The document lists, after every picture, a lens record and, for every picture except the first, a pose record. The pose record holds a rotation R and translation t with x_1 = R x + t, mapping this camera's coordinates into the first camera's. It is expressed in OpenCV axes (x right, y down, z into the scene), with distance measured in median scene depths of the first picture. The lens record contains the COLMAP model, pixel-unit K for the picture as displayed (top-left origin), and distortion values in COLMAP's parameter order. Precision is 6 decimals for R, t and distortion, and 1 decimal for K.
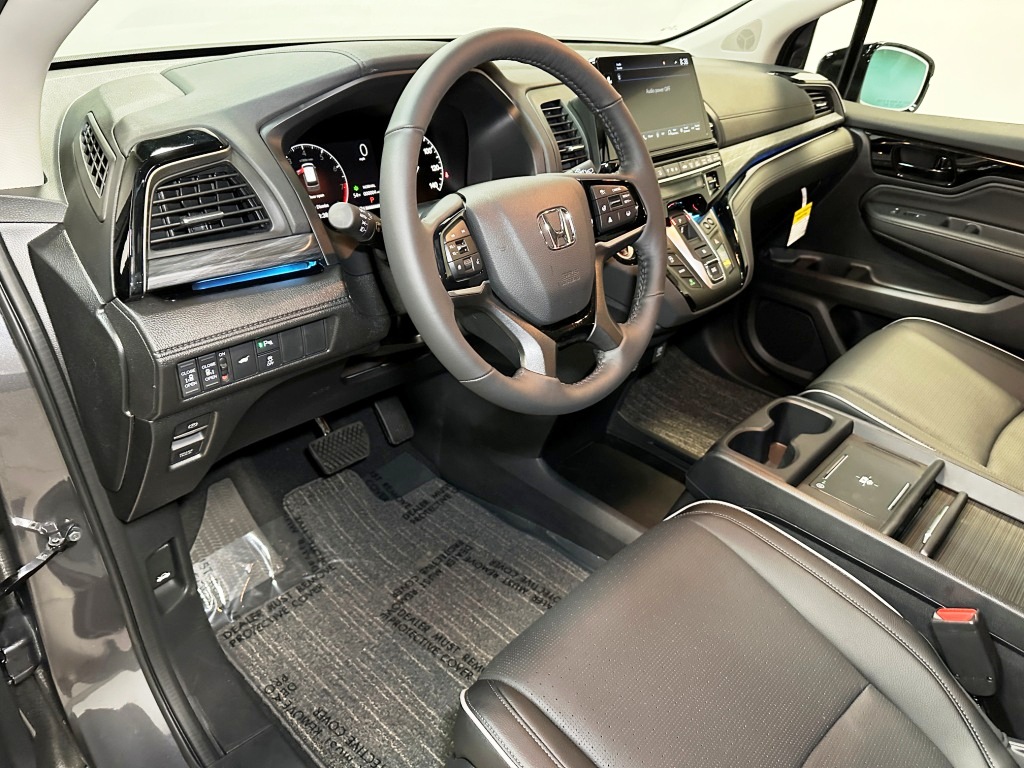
lens RADIAL K [[714.8, 0, 512.0], [0, 714.8, 384.0], [0, 0, 1]] dist [0.107651, -0.201095]
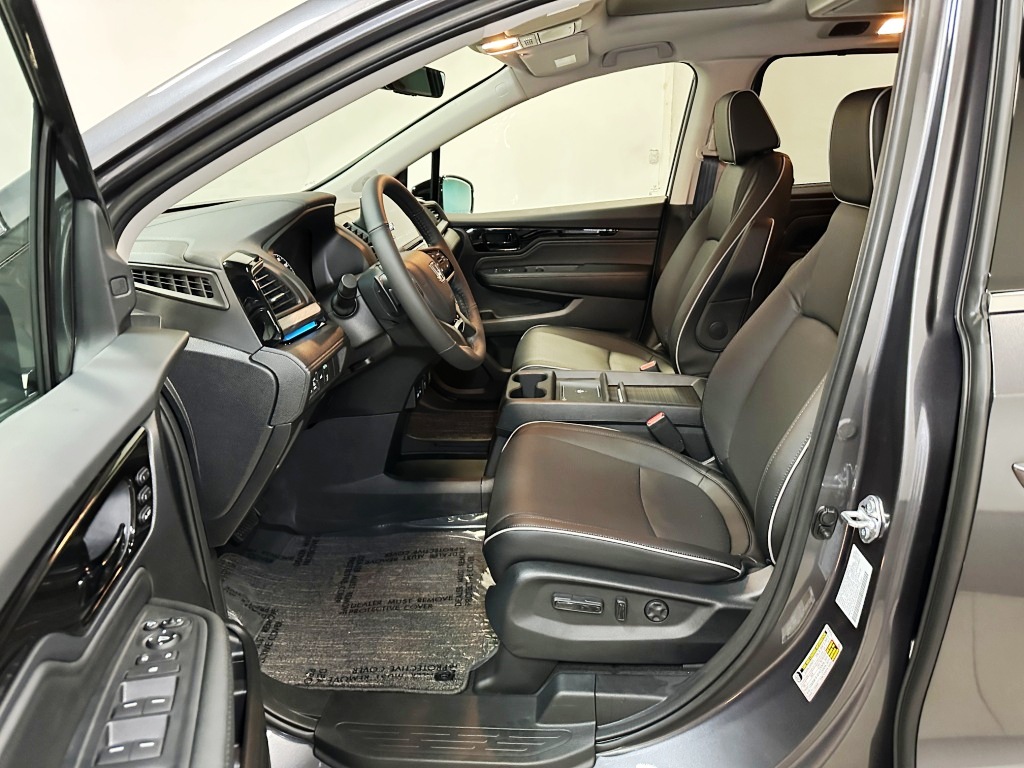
lens RADIAL K [[714.8, 0, 512.0], [0, 714.8, 384.0], [0, 0, 1]] dist [0.107651, -0.201095]
pose [[0.764010, -0.279165, 0.581683, -0.477166], [0.388808, 0.918672, -0.069785, 0.126104], [-0.514895, 0.279479, 0.810416, -0.253096]]
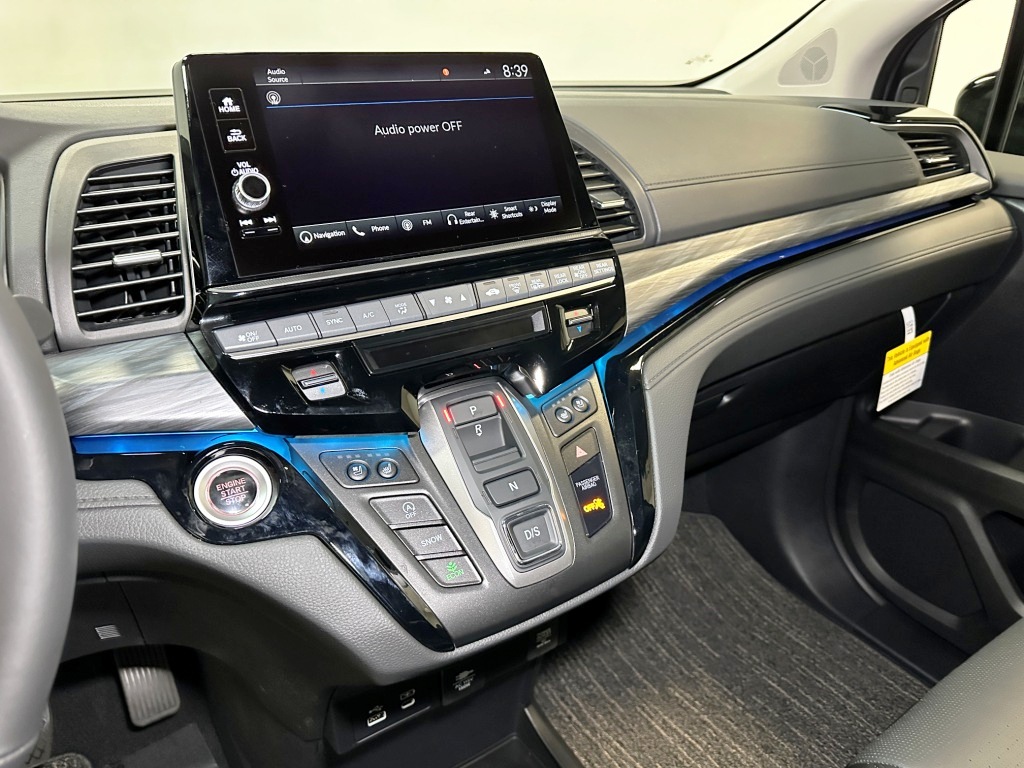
lens RADIAL K [[740.7, 0, 512.0], [0, 740.7, 384.0], [0, 0, 1]] dist [0.010130, -0.045588]
pose [[0.968545, 0.028888, -0.247157, 0.269863], [-0.057197, 0.992489, -0.108136, -0.145061], [0.242177, 0.118871, 0.962923, 0.424314]]
